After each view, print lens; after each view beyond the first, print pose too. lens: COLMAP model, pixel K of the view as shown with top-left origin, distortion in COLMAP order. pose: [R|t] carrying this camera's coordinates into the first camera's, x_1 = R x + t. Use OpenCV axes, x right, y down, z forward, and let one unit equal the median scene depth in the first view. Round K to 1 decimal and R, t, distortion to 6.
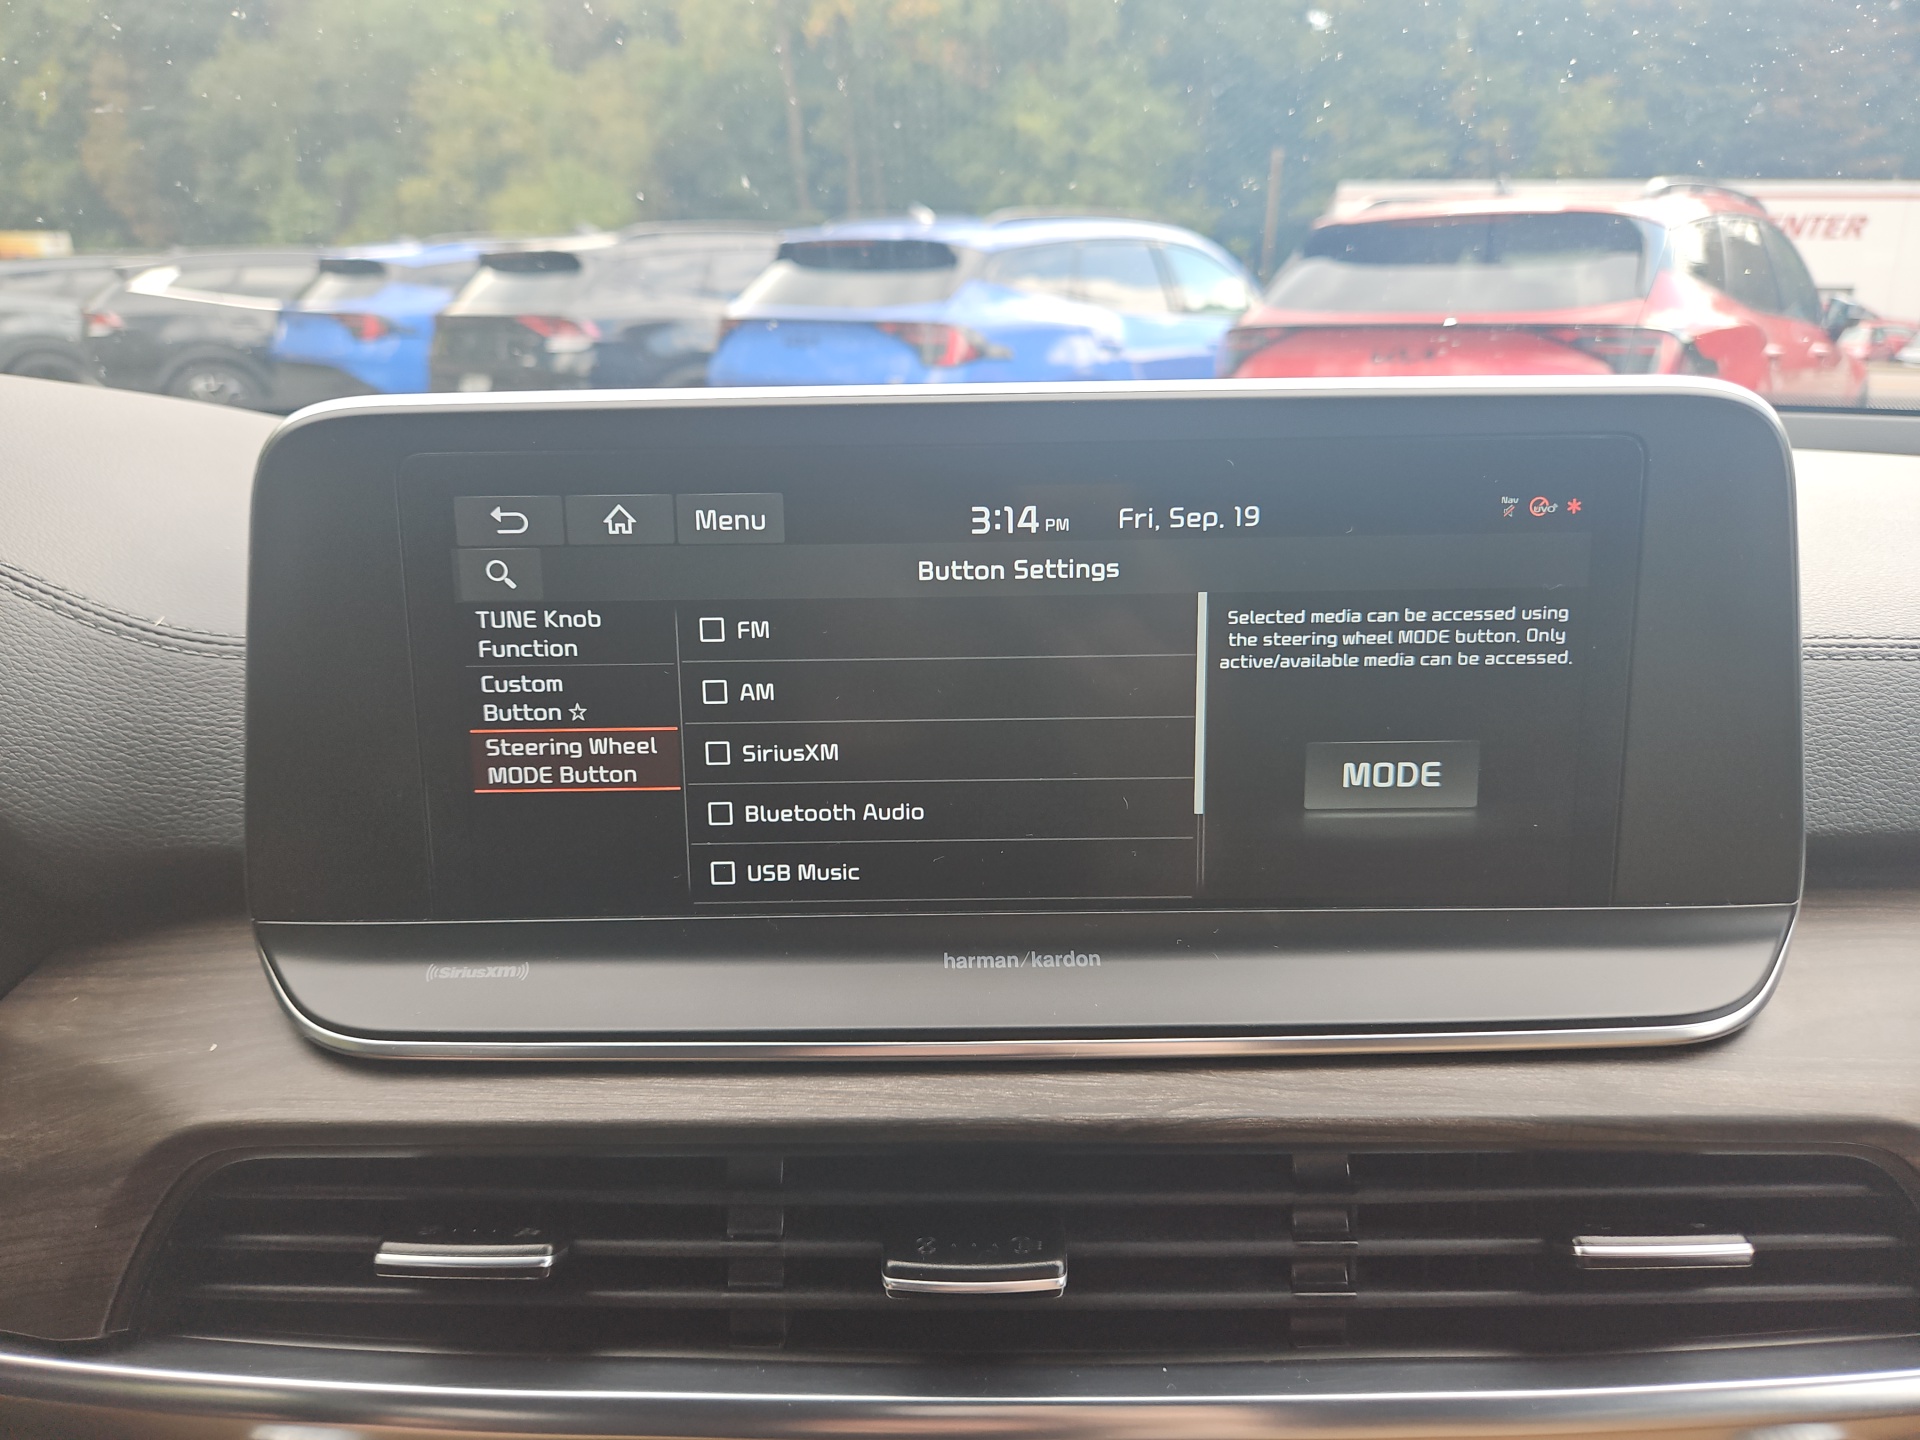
lens RADIAL K [[1321.7, 0, 948.5], [0, 1321.7, 724.2], [0, 0, 1]] dist [0.041861, -0.050995]
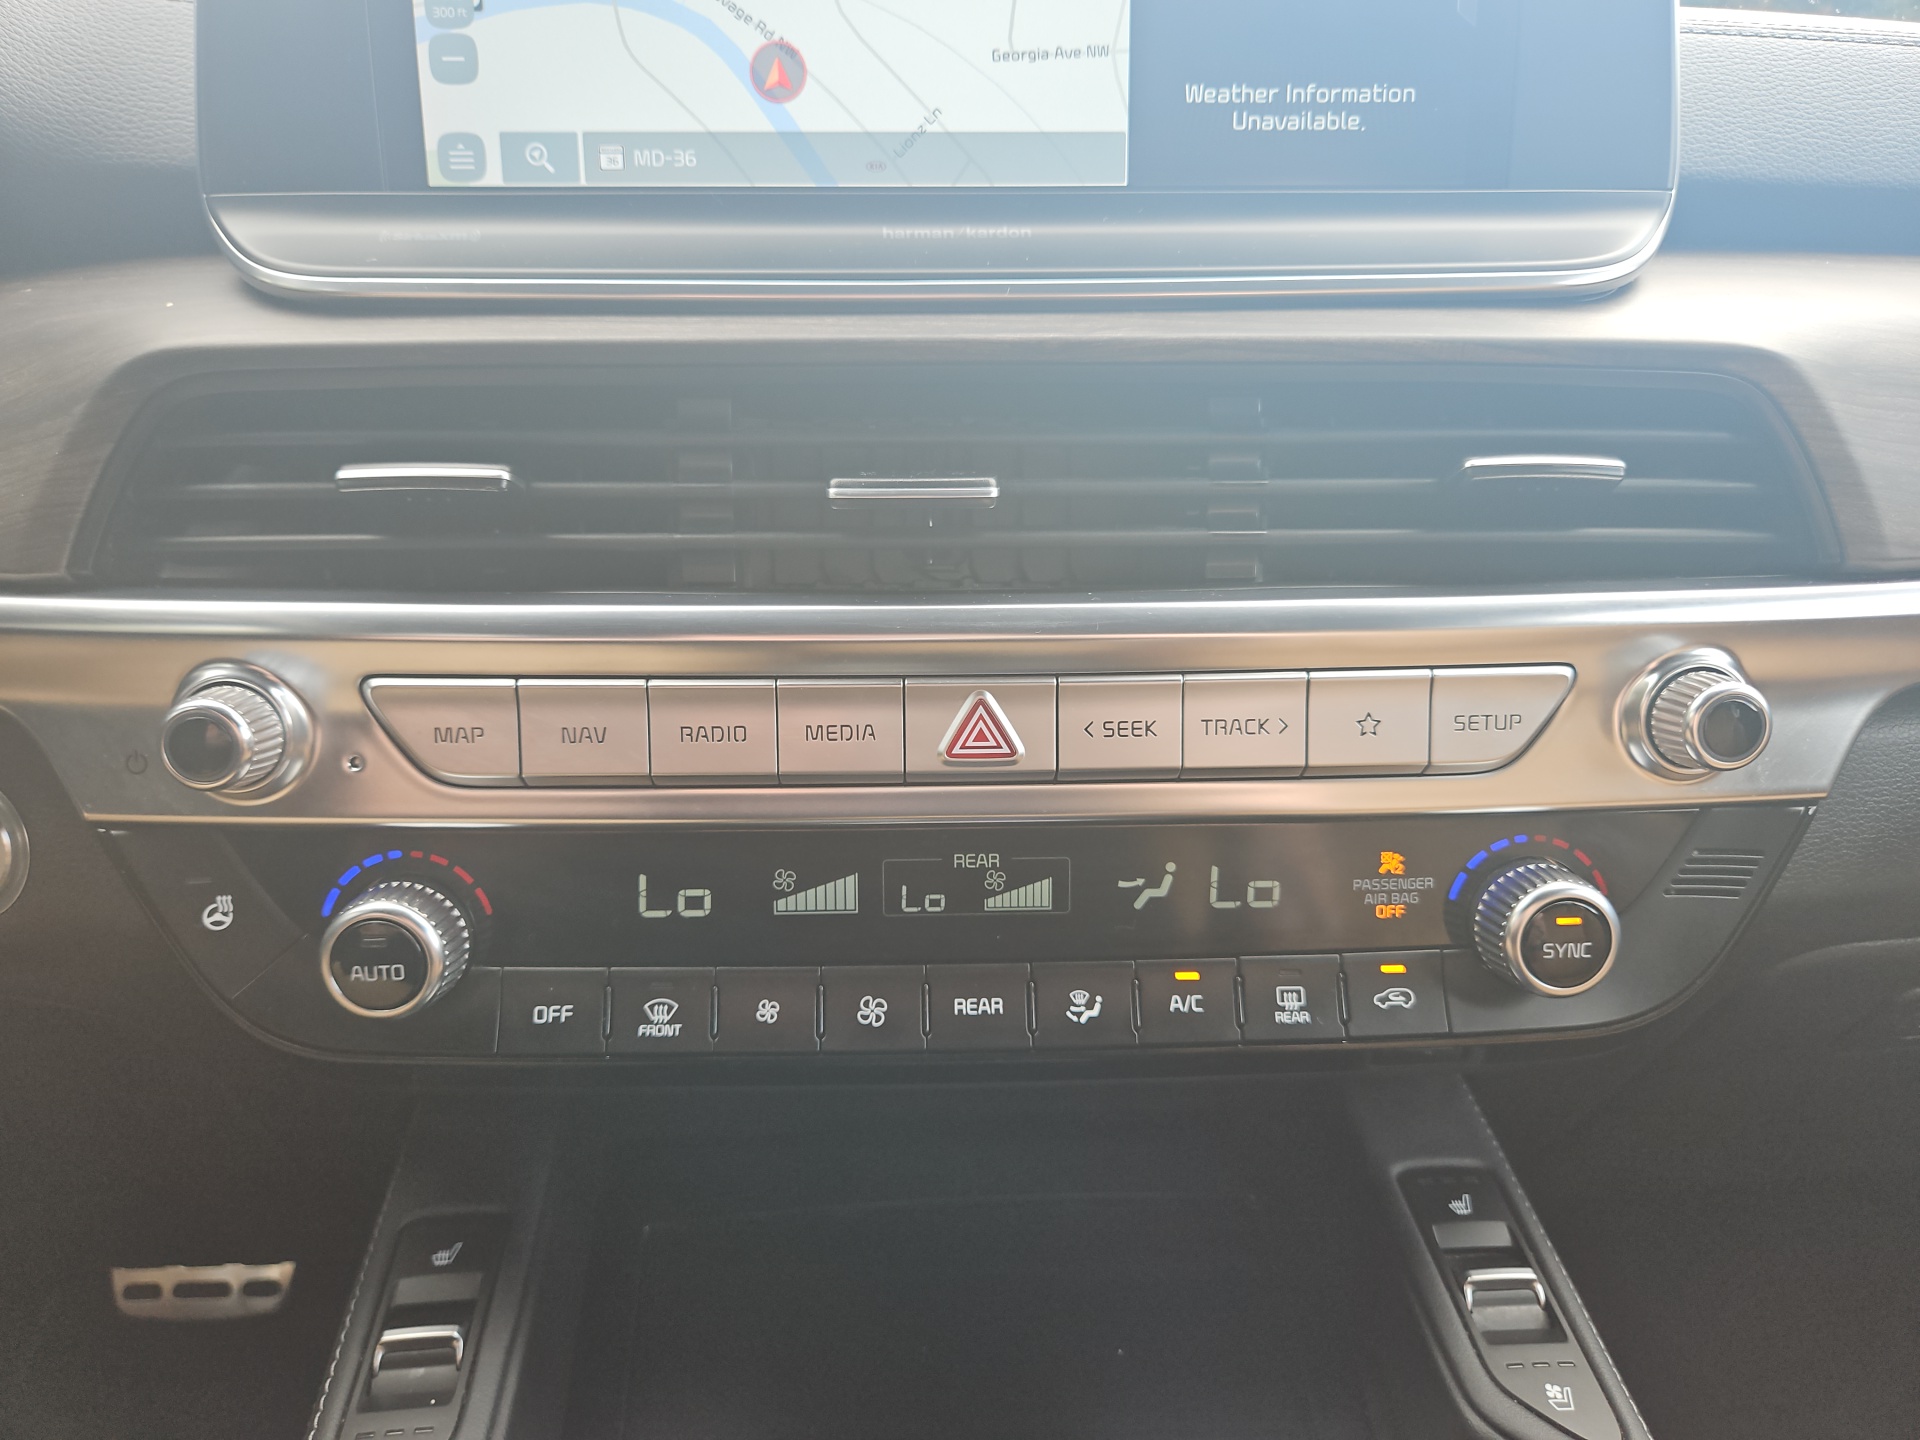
lens RADIAL K [[1319.7, 0, 958.5], [0, 1319.7, 718.9], [0, 0, 1]] dist [0.042452, -0.052606]
pose [[0.998621, -0.005785, 0.052173, -0.000617], [0.003905, 0.999342, 0.036052, 0.533574], [-0.052348, -0.035798, 0.997987, -0.066143]]
